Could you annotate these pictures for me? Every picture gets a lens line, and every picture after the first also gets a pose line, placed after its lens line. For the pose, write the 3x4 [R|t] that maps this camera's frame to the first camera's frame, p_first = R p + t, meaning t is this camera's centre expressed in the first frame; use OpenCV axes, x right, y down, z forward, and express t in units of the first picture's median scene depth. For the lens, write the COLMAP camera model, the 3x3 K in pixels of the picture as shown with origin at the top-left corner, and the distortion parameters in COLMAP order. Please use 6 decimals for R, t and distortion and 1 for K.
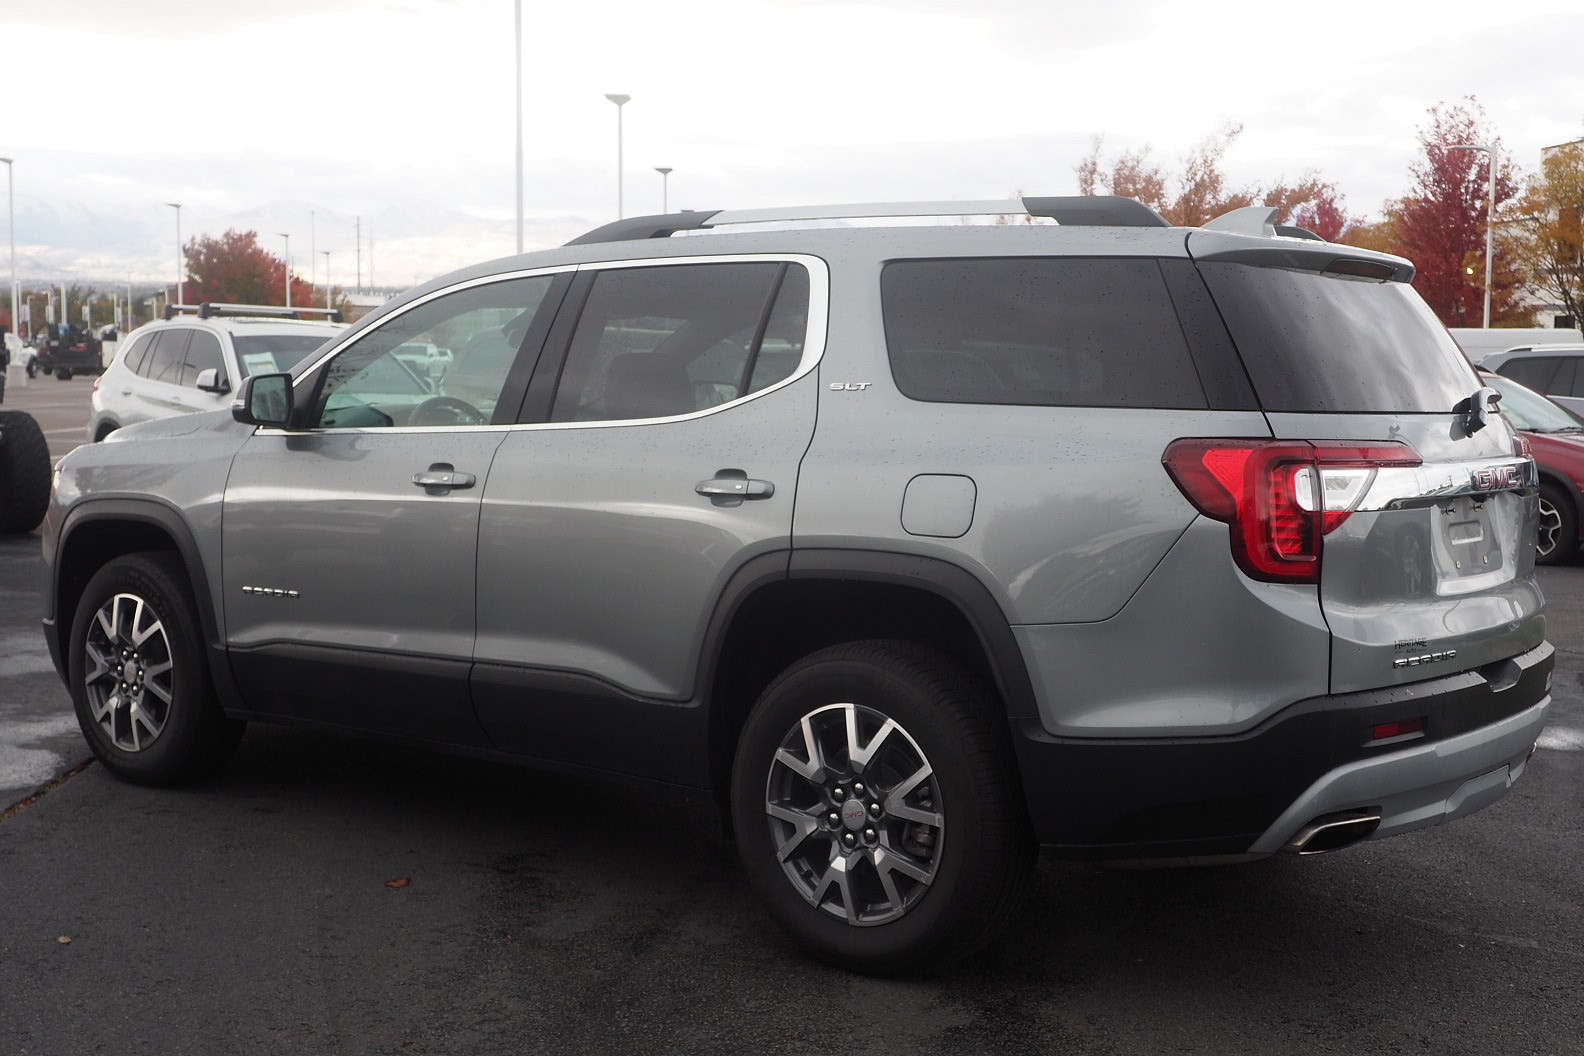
lens RADIAL K [[1898.2, 0, 799.5], [0, 1898.2, 535.6], [0, 0, 1]] dist [0.008991, 0.000000]
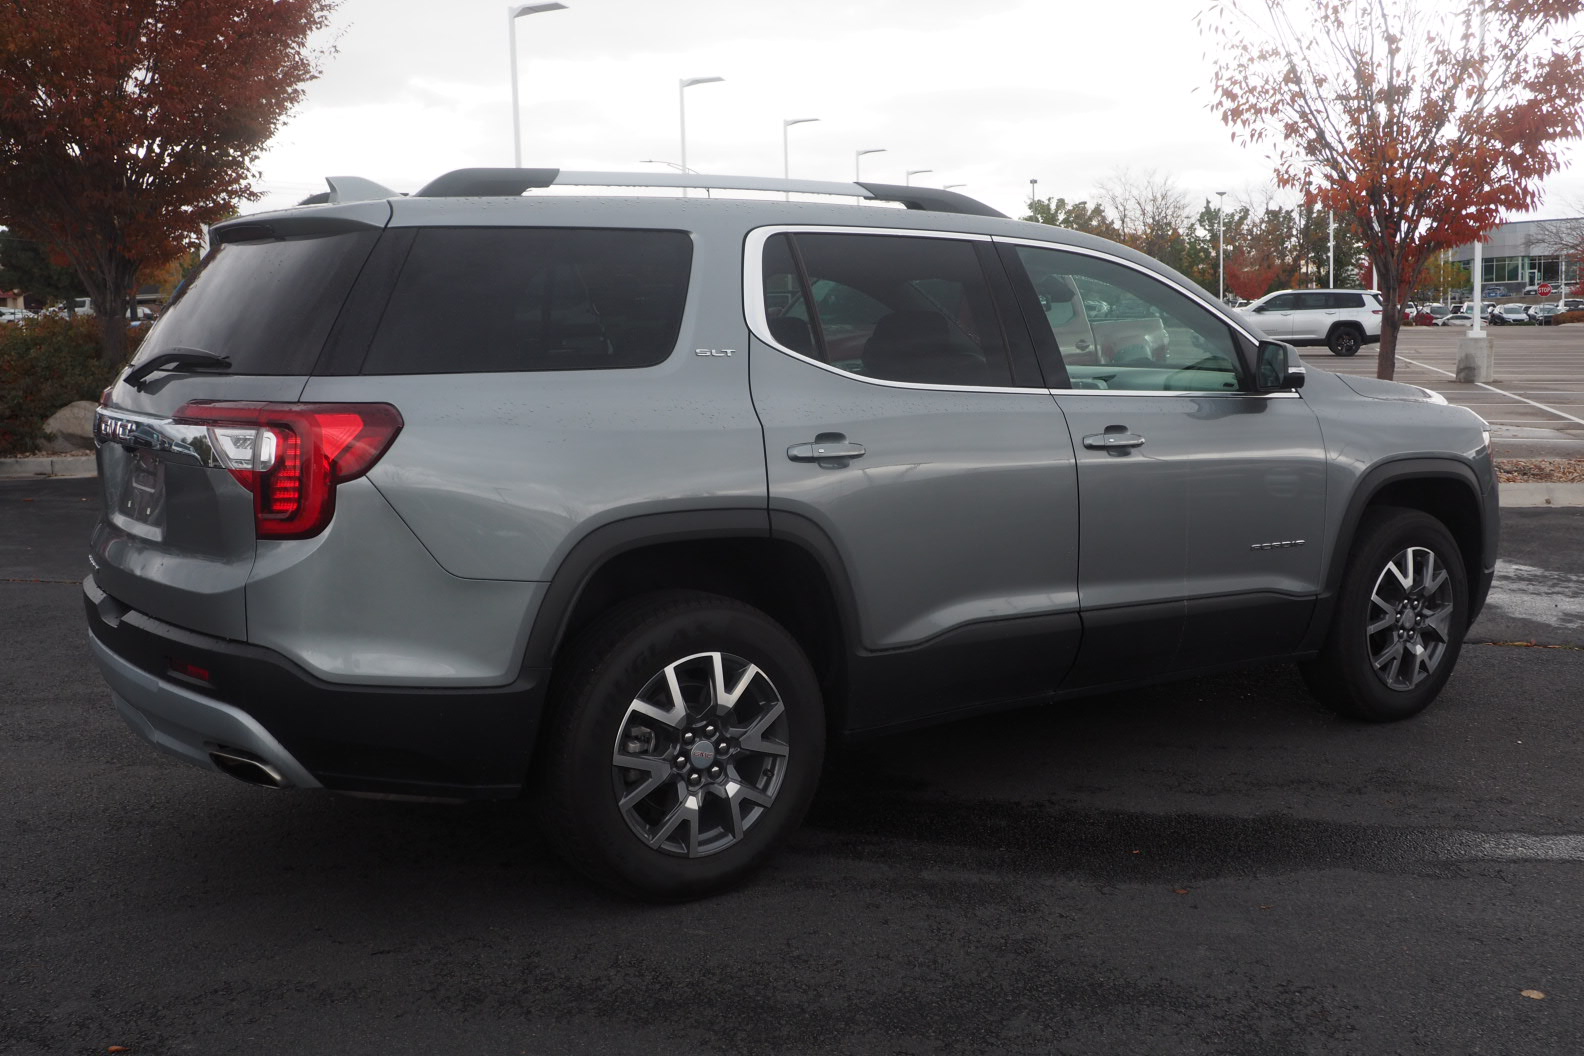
lens RADIAL K [[1584.3, 0, 792.3], [0, 1584.3, 539.5], [0, 0, 1]] dist [-0.002232, 0.000000]
pose [[0.264721, 0.015789, 0.964196, -0.808790], [-0.081776, 0.996632, 0.006131, 0.016524], [-0.960851, -0.080471, 0.265121, 0.716312]]
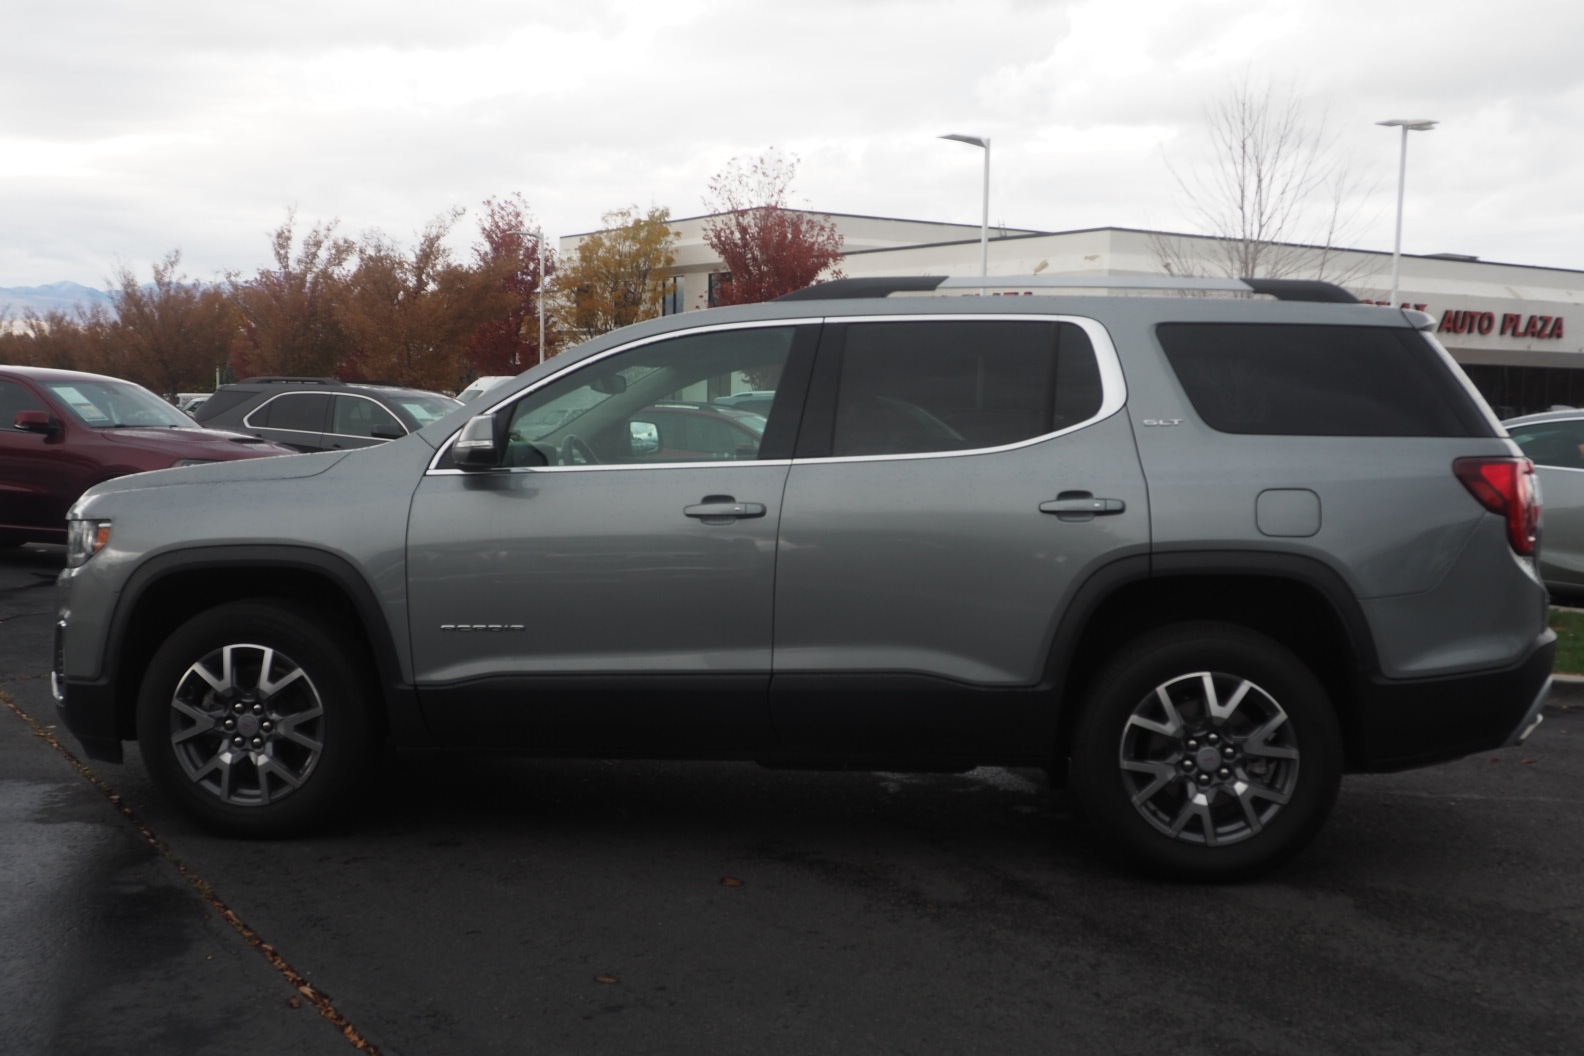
lens RADIAL K [[1584.3, 0, 791.4], [0, 1584.3, 518.6], [0, 0, 1]] dist [-0.002232, 0.000000]
pose [[0.852884, -0.038270, 0.520696, -0.745243], [0.047903, 0.998839, -0.005051, -0.021449], [-0.519899, 0.029251, 0.853727, 0.233394]]
